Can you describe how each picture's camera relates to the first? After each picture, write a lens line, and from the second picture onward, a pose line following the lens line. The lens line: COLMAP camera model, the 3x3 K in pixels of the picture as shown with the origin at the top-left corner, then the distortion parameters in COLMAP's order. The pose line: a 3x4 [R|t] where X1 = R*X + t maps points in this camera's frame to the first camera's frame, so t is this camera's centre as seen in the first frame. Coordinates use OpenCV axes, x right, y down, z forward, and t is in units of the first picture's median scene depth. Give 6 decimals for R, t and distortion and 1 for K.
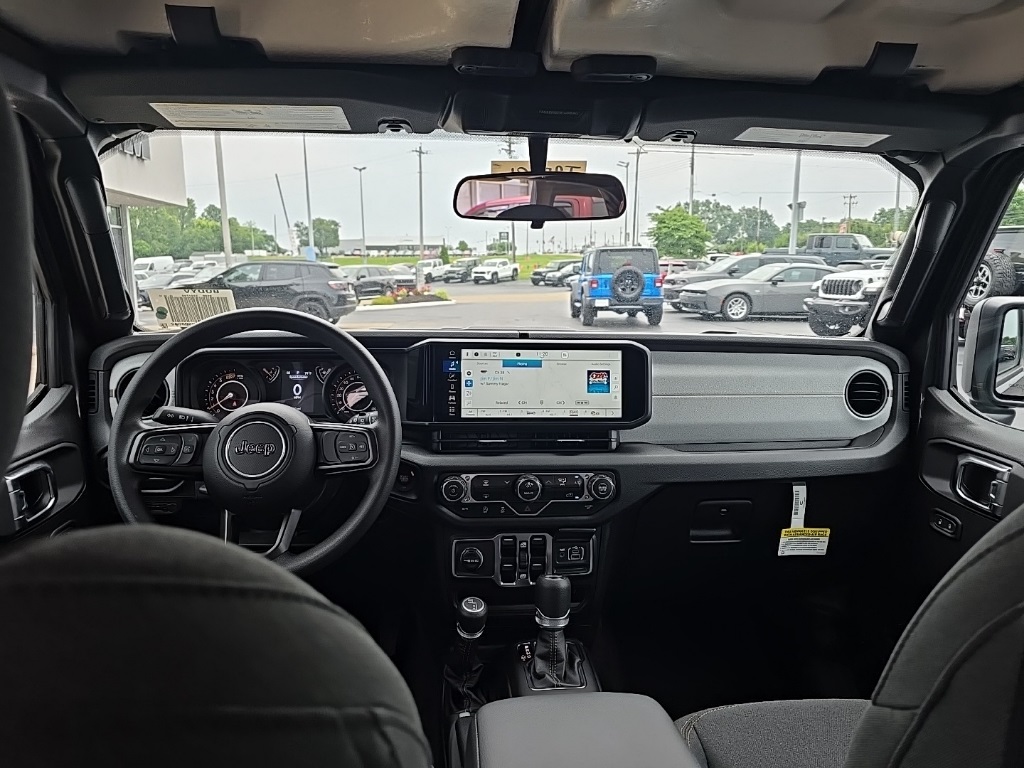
lens RADIAL K [[685.9, 0, 514.9], [0, 685.9, 383.0], [0, 0, 1]] dist [0.065448, -0.072776]
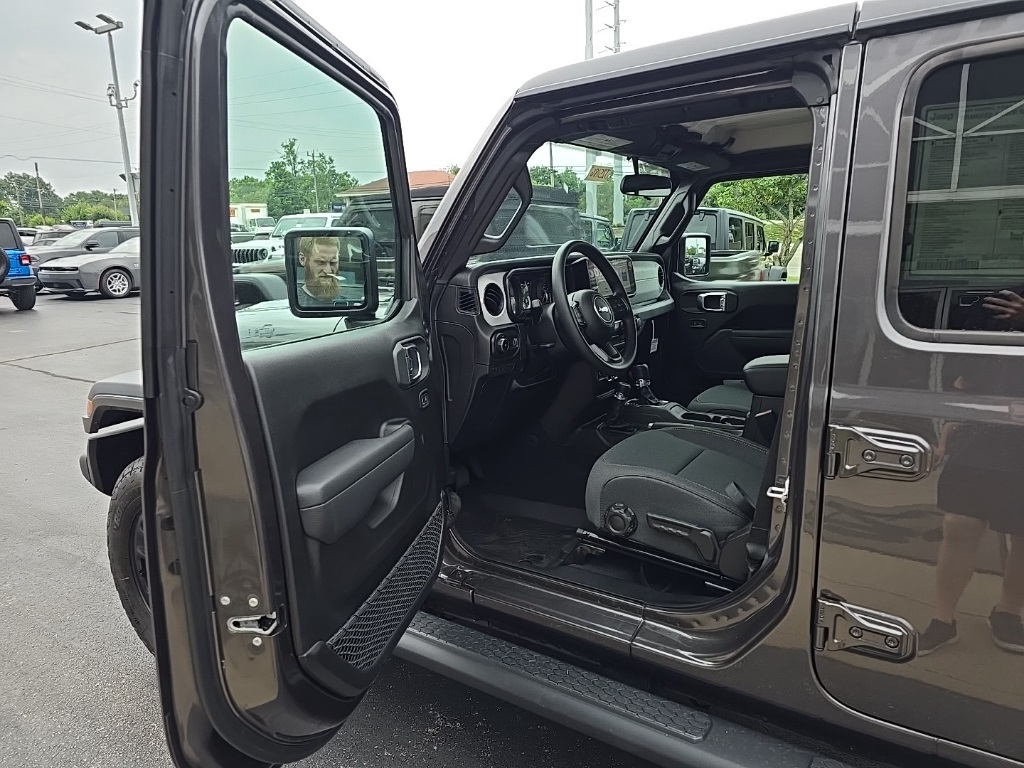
lens RADIAL K [[690.9, 0, 515.7], [0, 690.9, 379.0], [0, 0, 1]] dist [0.040638, -0.039048]
pose [[0.598736, -0.180282, 0.780393, -0.067938], [0.156714, 0.981875, 0.106592, 0.001209], [-0.785465, 0.058478, 0.616137, -0.001489]]
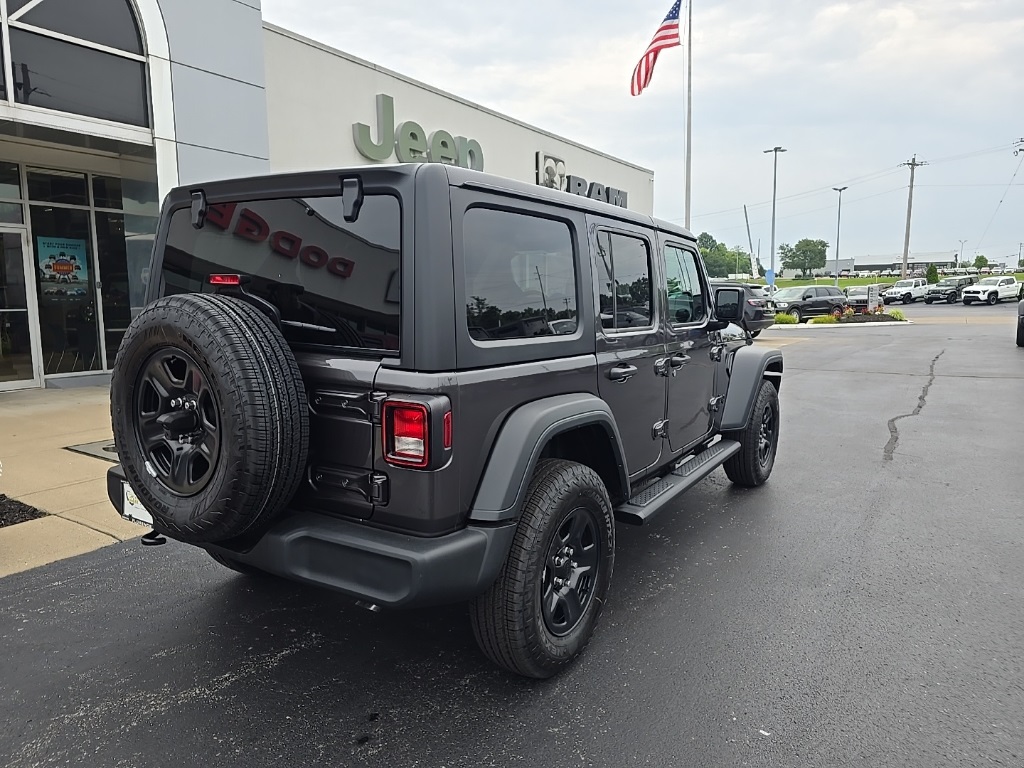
lens RADIAL K [[690.9, 0, 515.7], [0, 690.9, 379.0], [0, 0, 1]] dist [0.040638, -0.039048]
pose [[0.785303, 0.072786, -0.614818, 0.082629], [-0.096196, 0.995350, -0.005036, 0.017843], [0.611592, 0.063097, 0.788653, -0.092934]]
